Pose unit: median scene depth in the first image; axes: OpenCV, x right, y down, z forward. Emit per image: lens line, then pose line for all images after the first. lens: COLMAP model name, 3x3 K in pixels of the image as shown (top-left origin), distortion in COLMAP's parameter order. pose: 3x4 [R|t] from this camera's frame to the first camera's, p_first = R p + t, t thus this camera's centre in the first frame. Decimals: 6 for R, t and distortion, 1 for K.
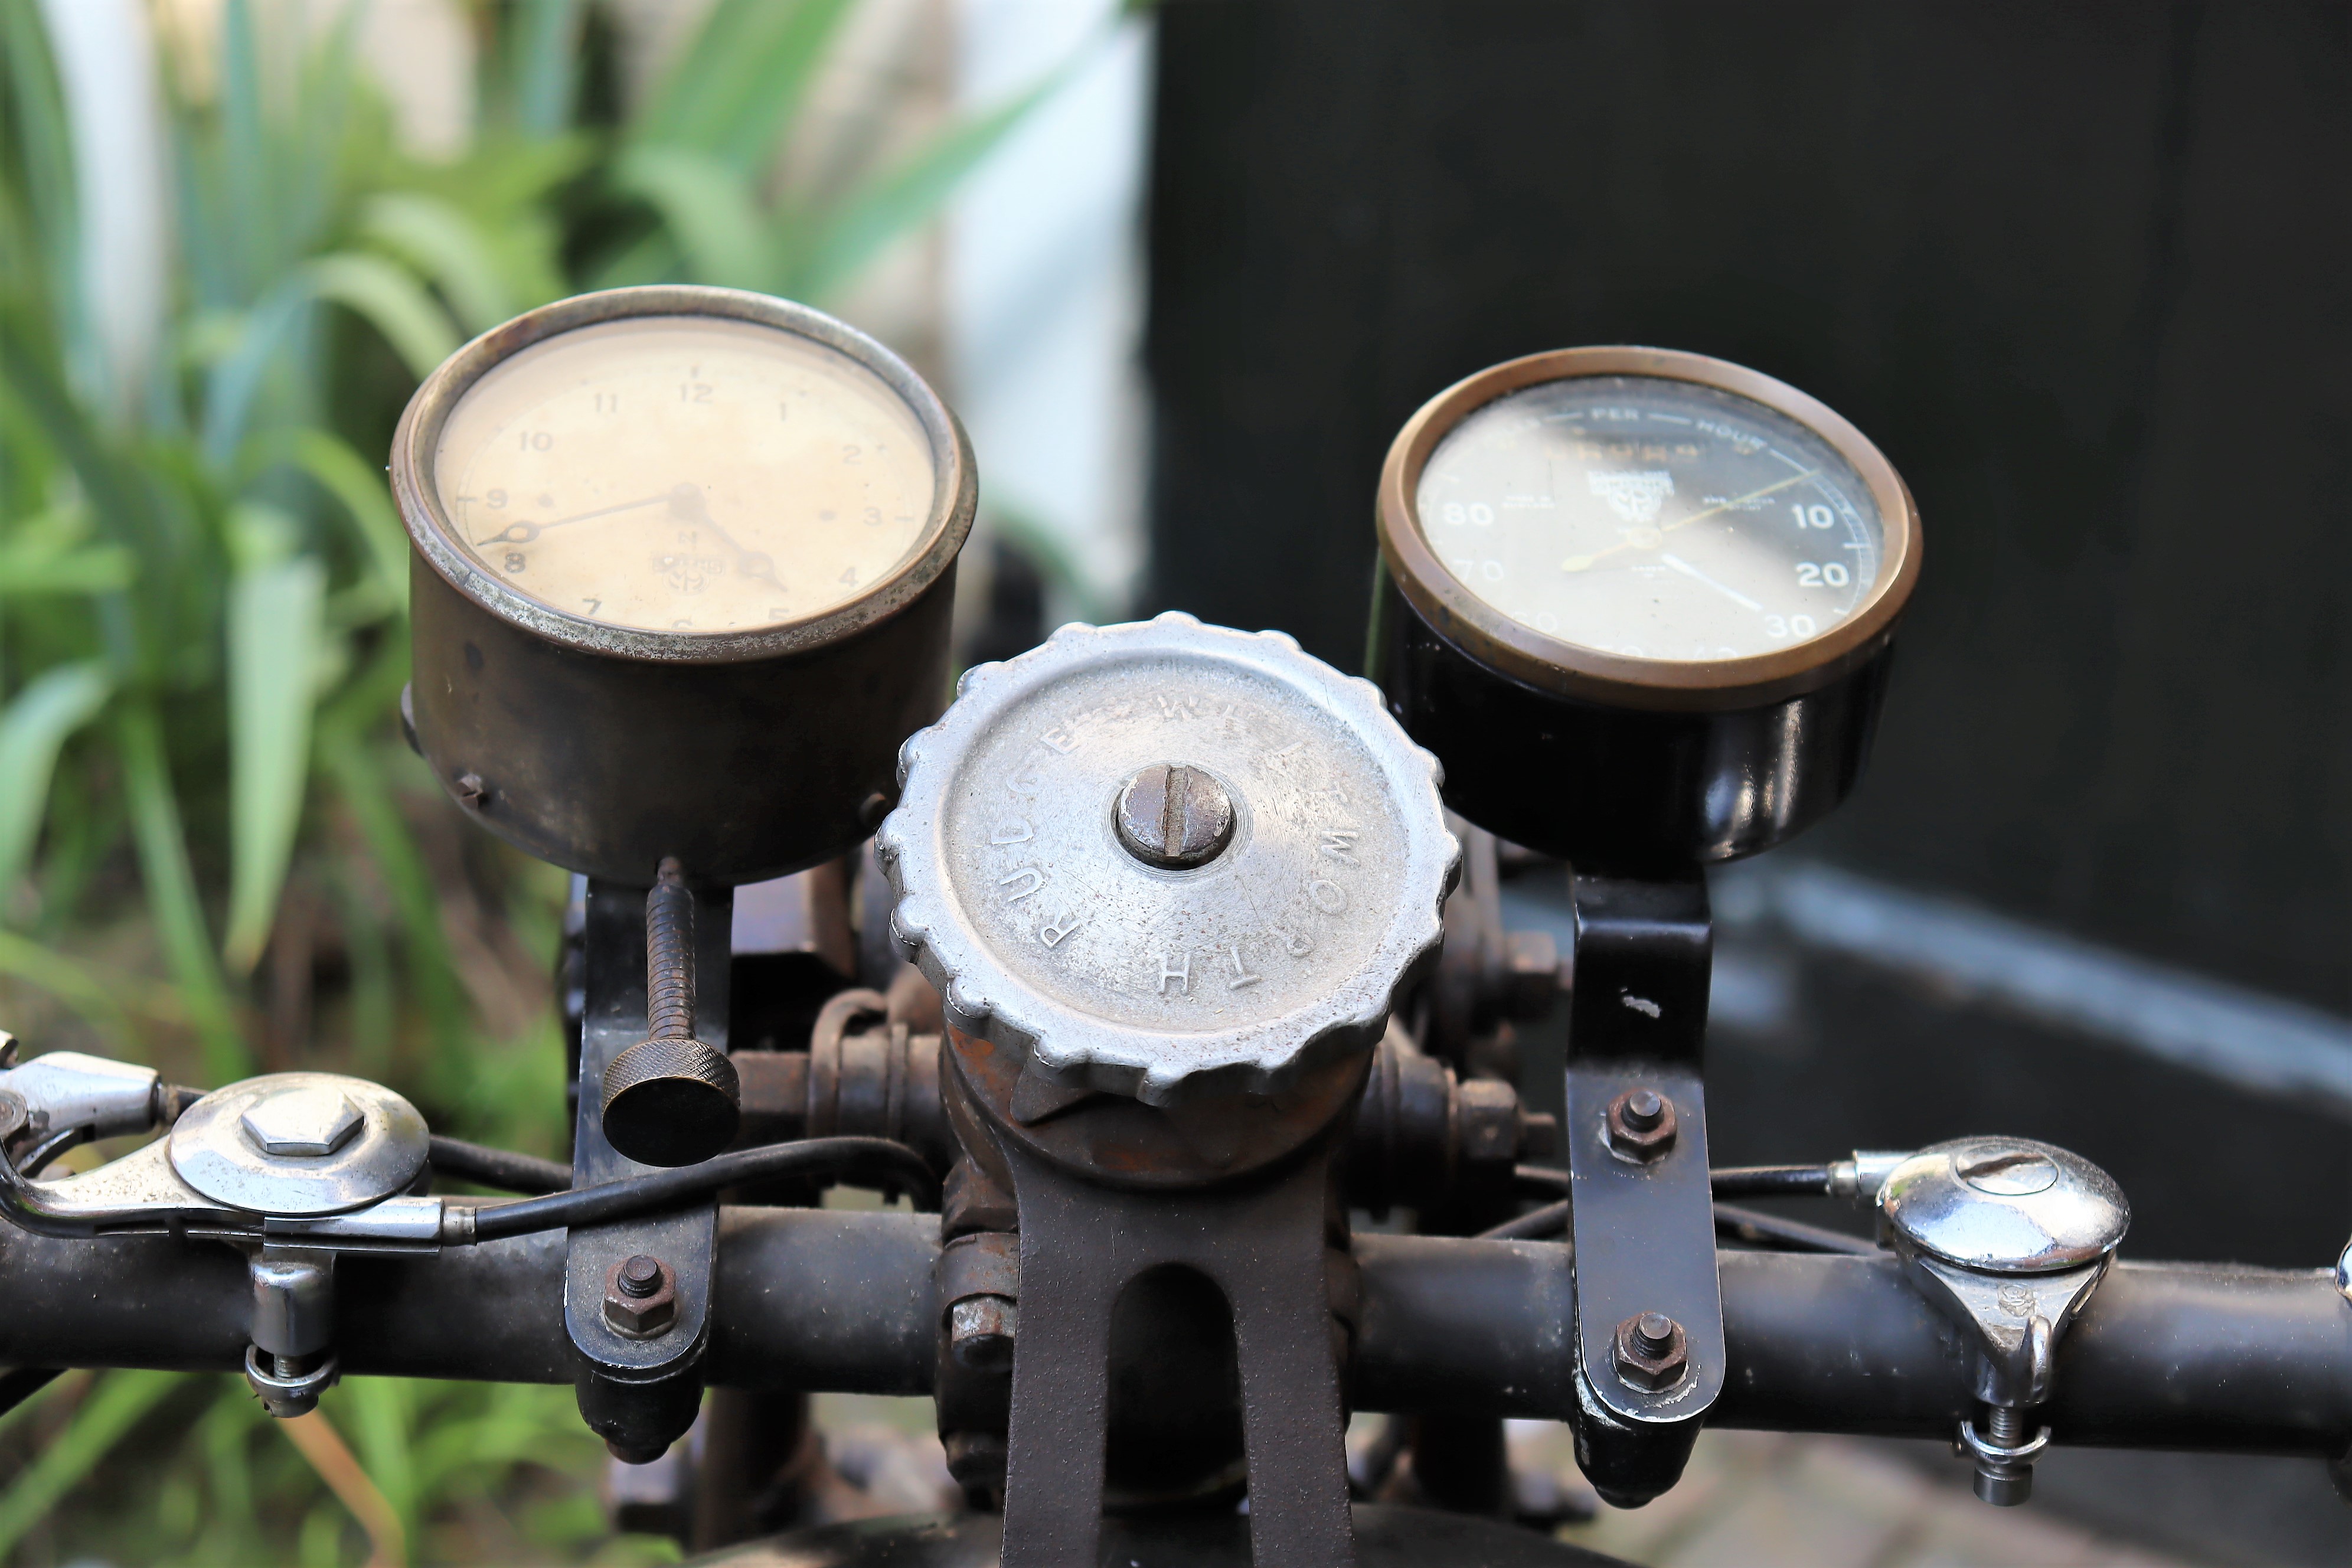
lens RADIAL K [[5615.0, 0, 1184.0], [0, 5615.0, 776.0], [0, 0, 1]] dist [0.511036, 0.000000]
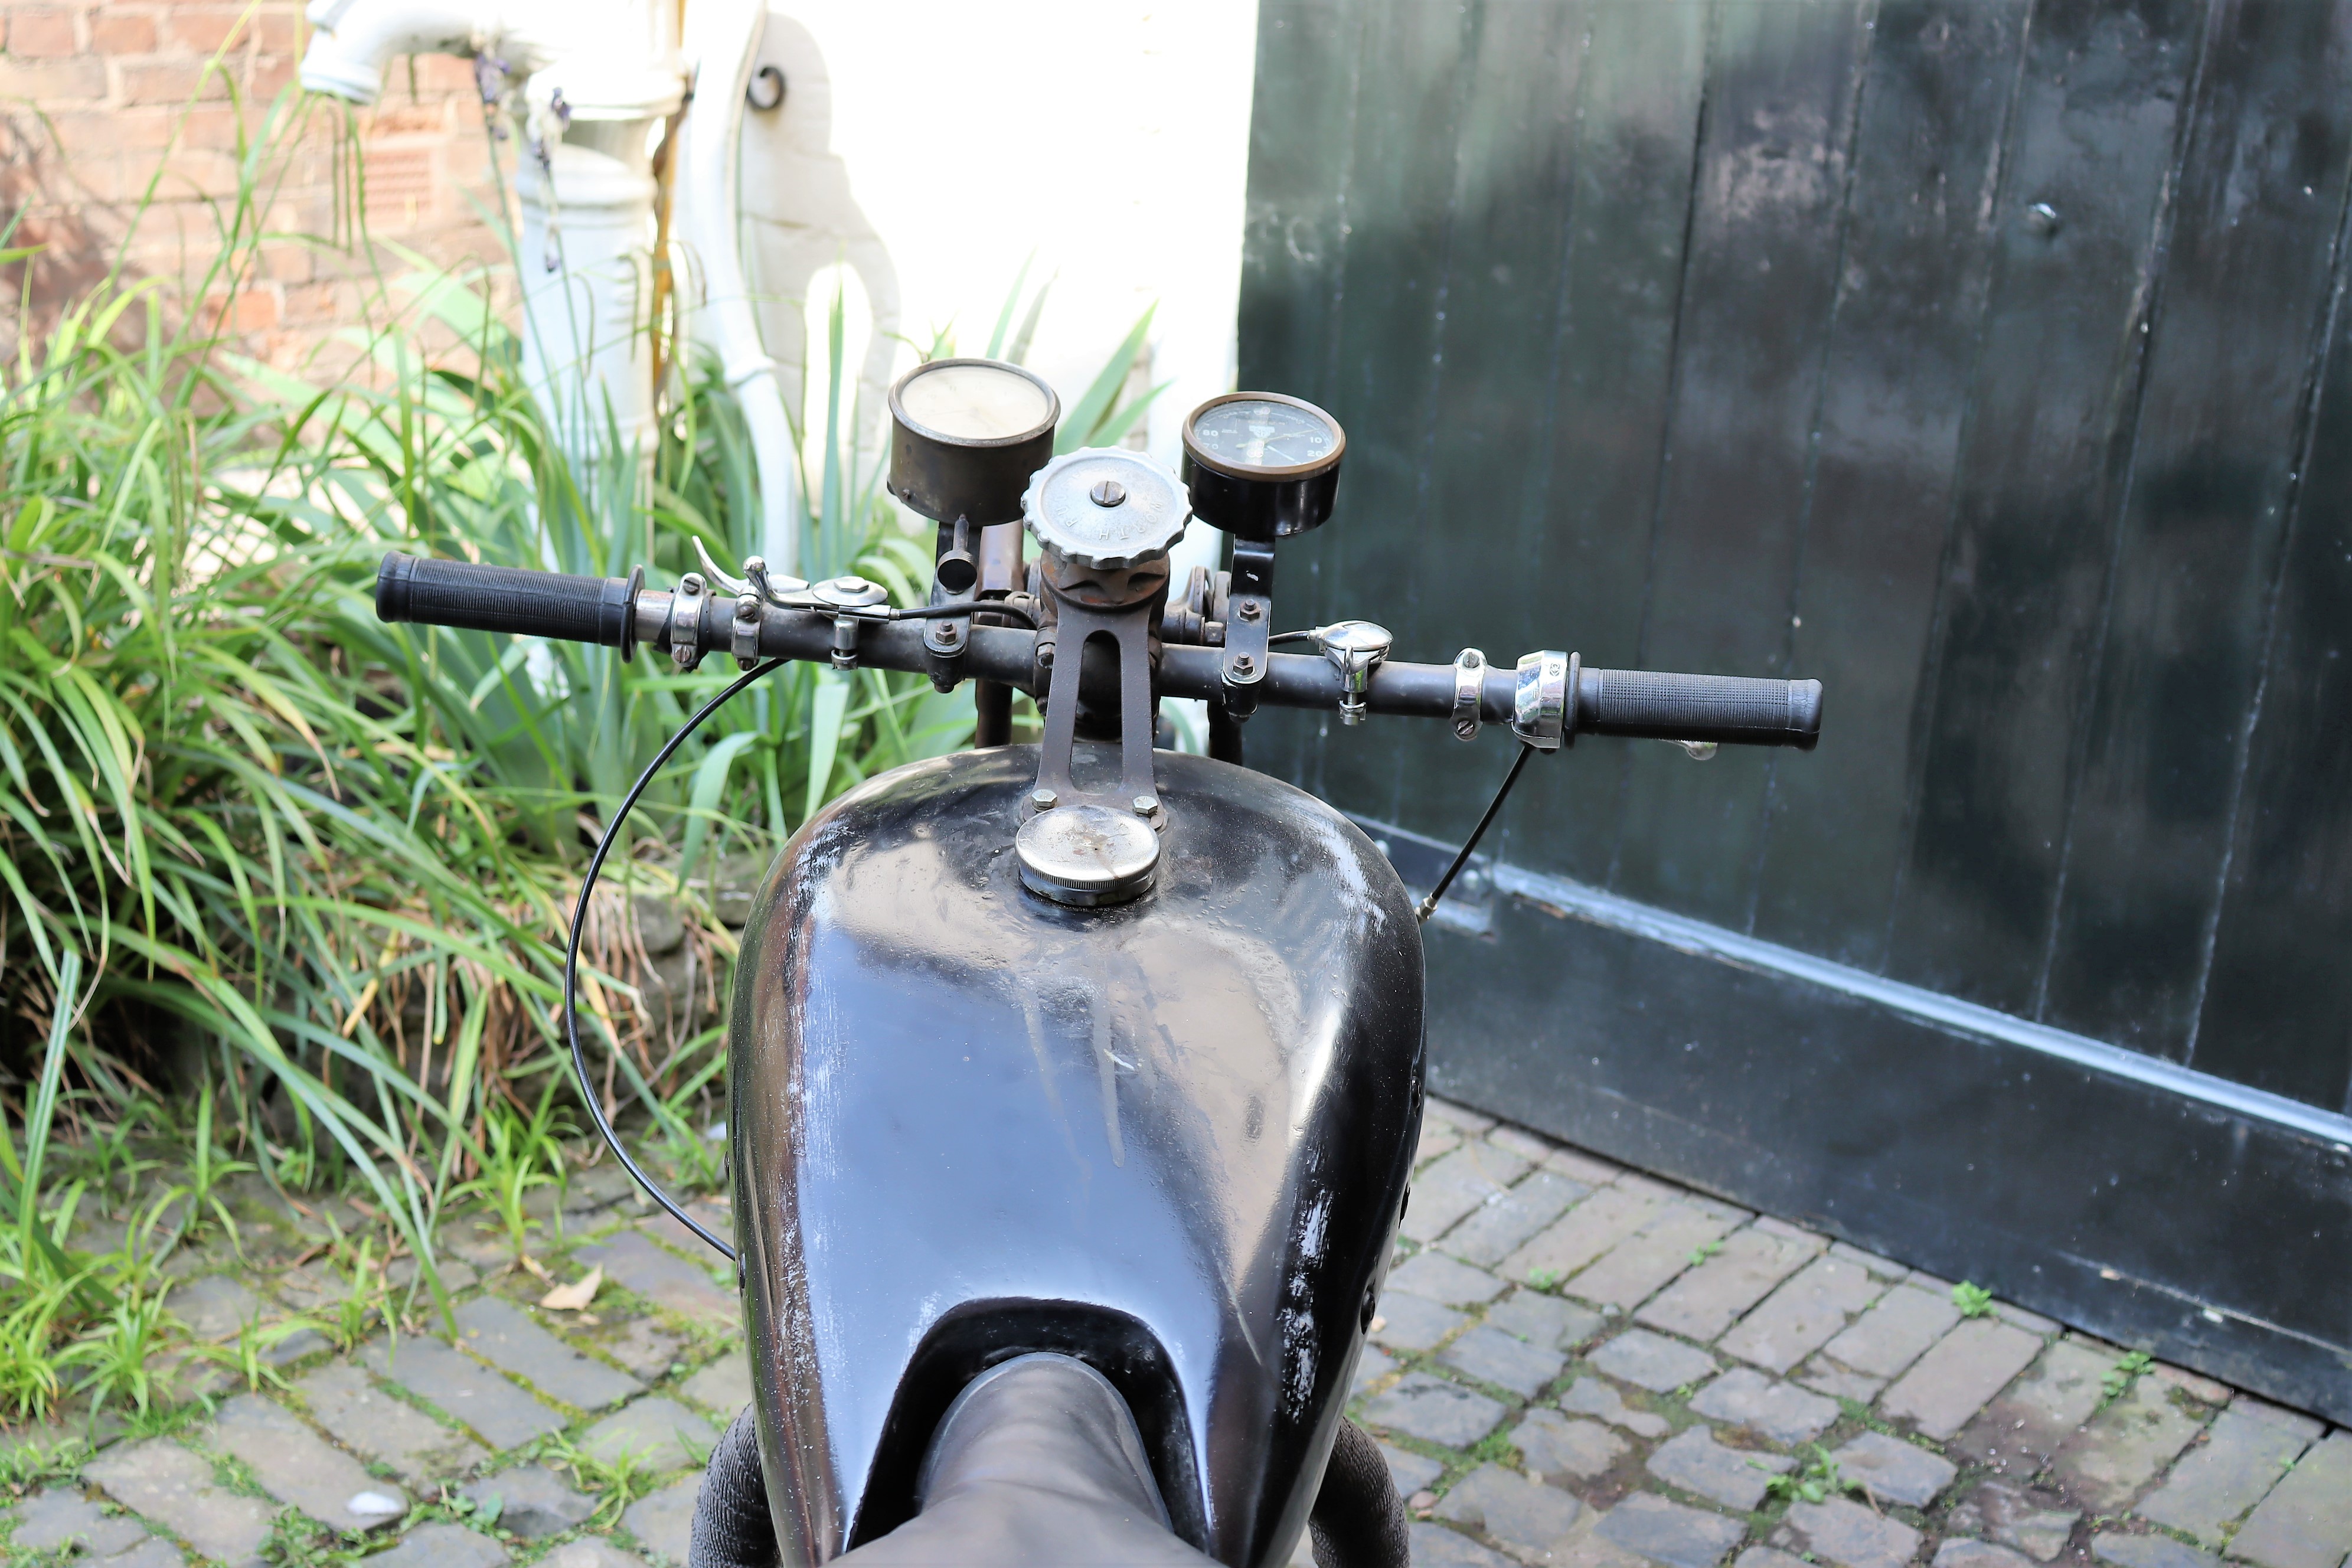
lens RADIAL K [[3227.7, 0, 1172.1], [0, 3227.7, 781.4], [0, 0, 1]] dist [0.008717, 0.000000]
pose [[0.997569, 0.049424, -0.049133, 0.136992], [-0.053515, 0.994878, -0.085757, 0.334588], [0.044643, 0.088178, 0.995104, -0.899339]]
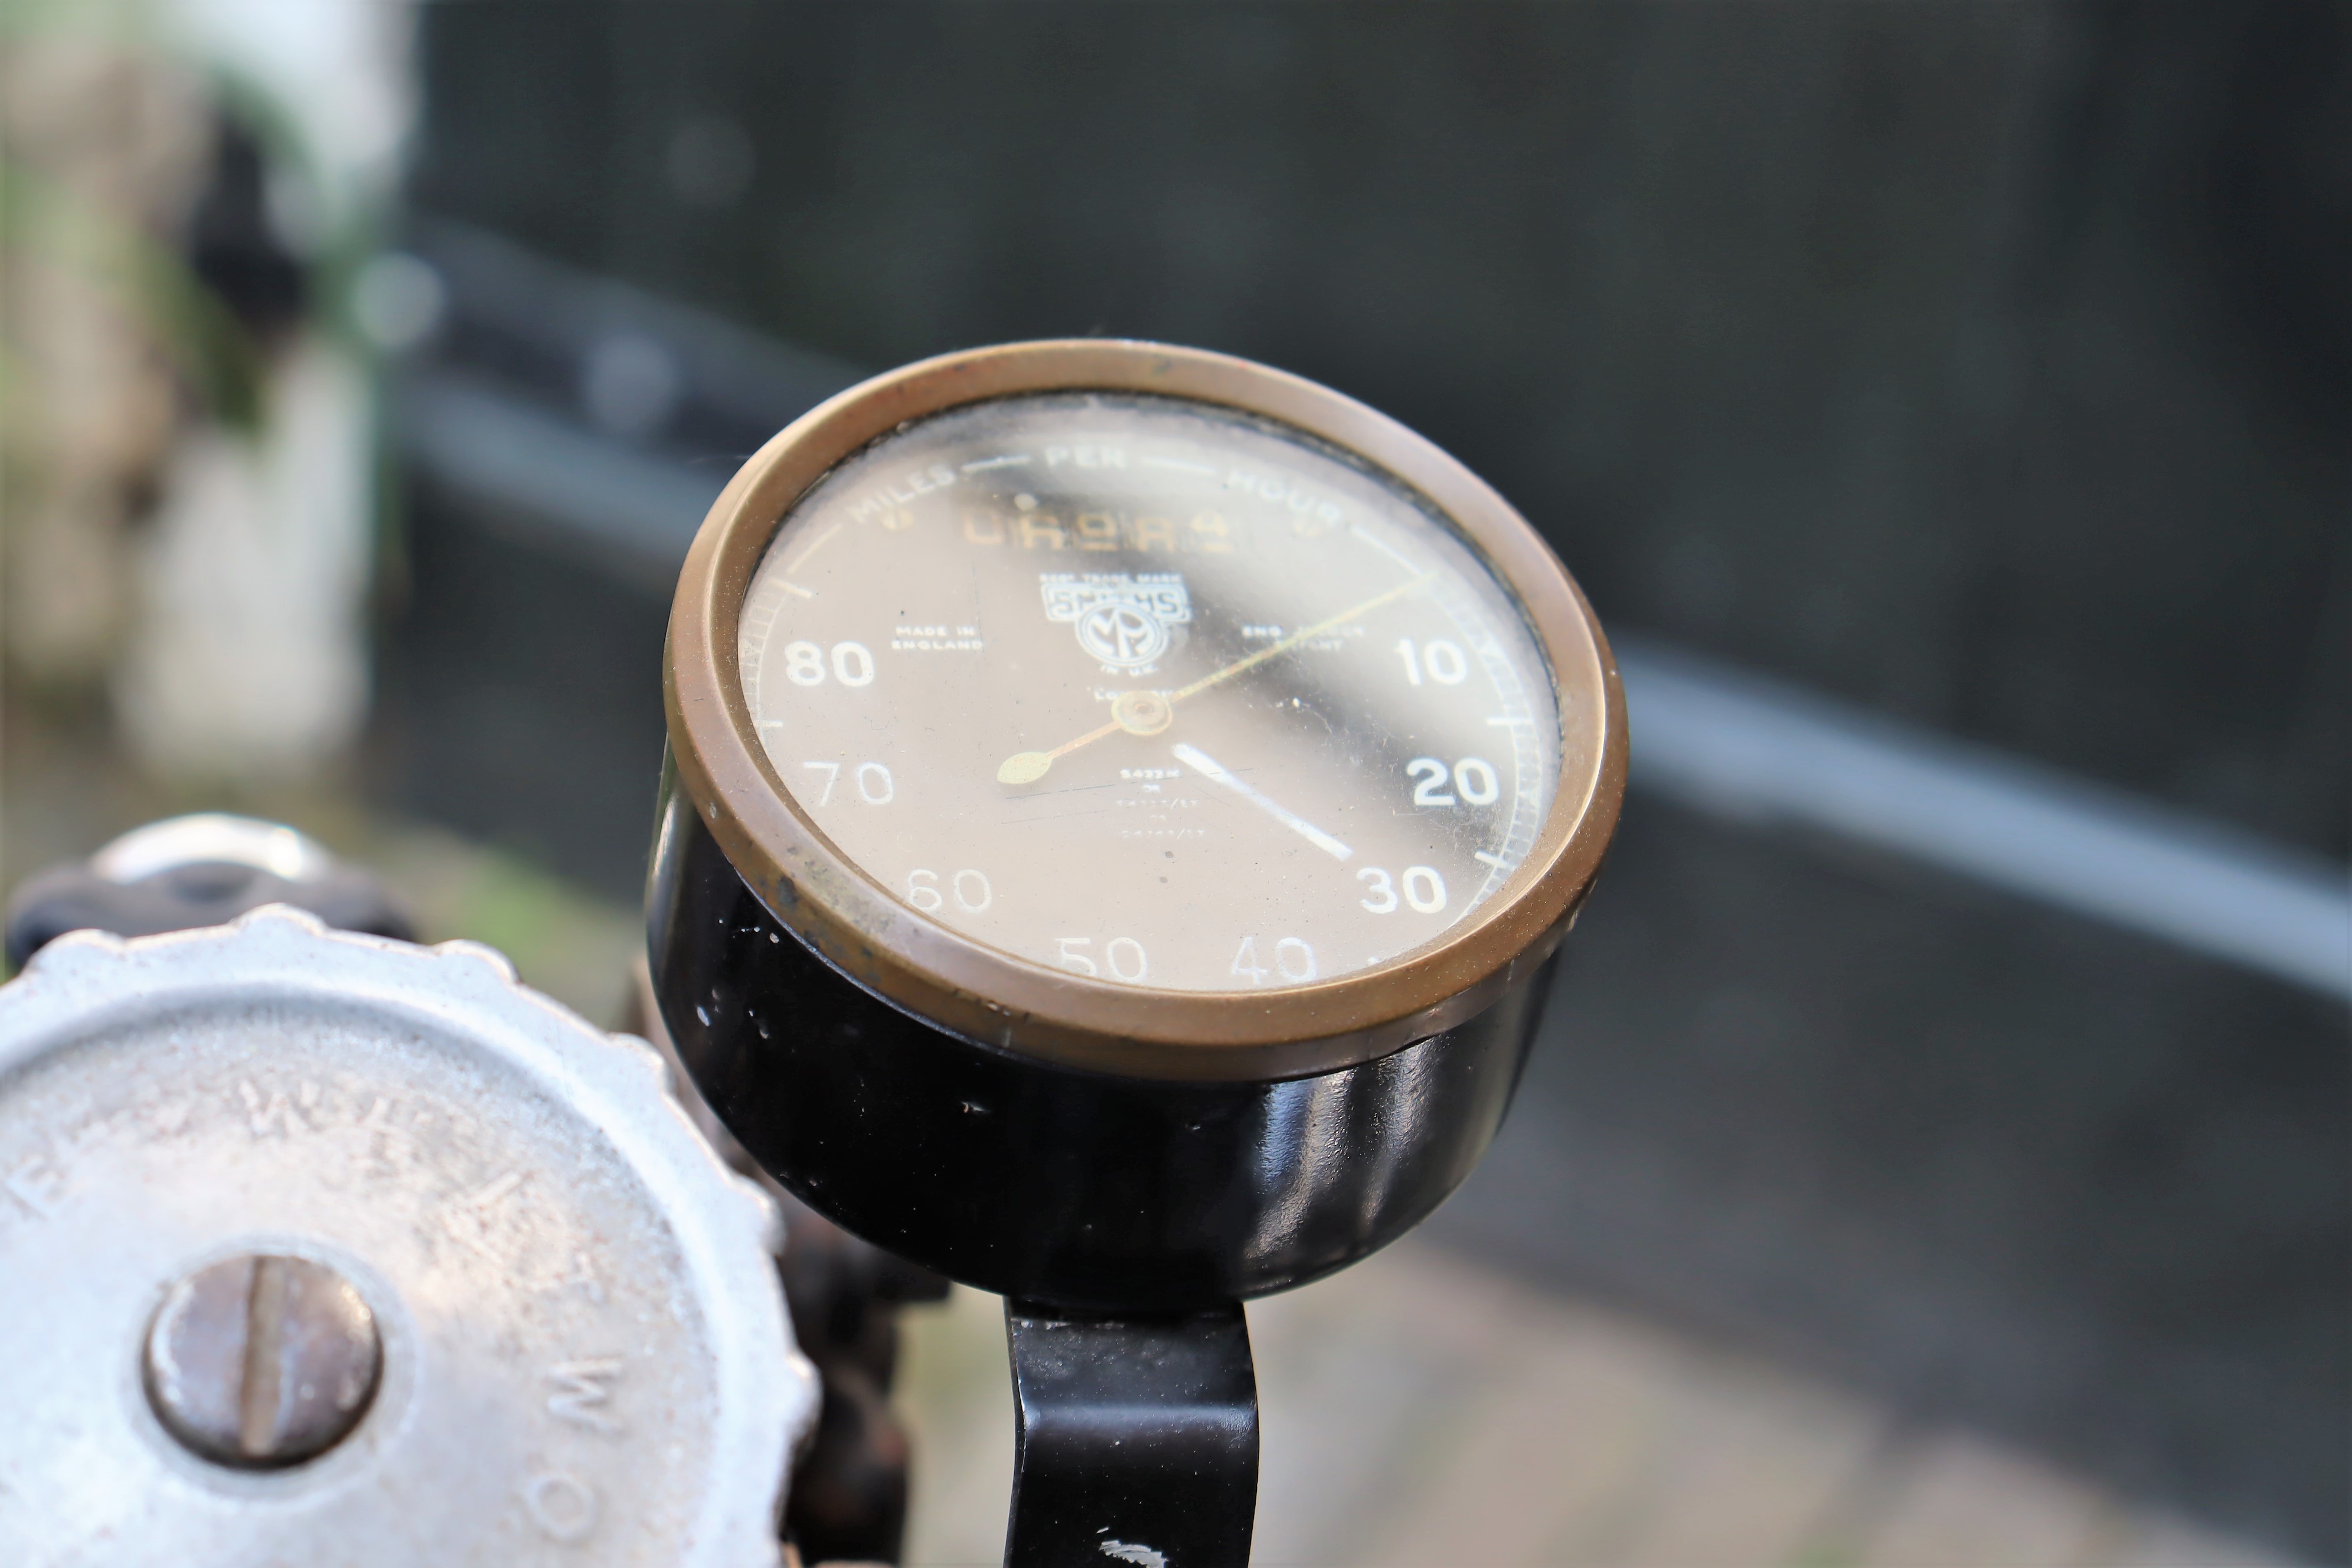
lens RADIAL K [[5791.4, 0, 1168.7], [0, 5791.4, 790.6], [0, 0, 1]] dist [0.377746, 0.000000]
pose [[0.993626, -0.002872, 0.112687, 0.019905], [-0.009656, 0.993833, 0.110470, -0.102534], [-0.112309, -0.110854, 0.987470, 0.447114]]
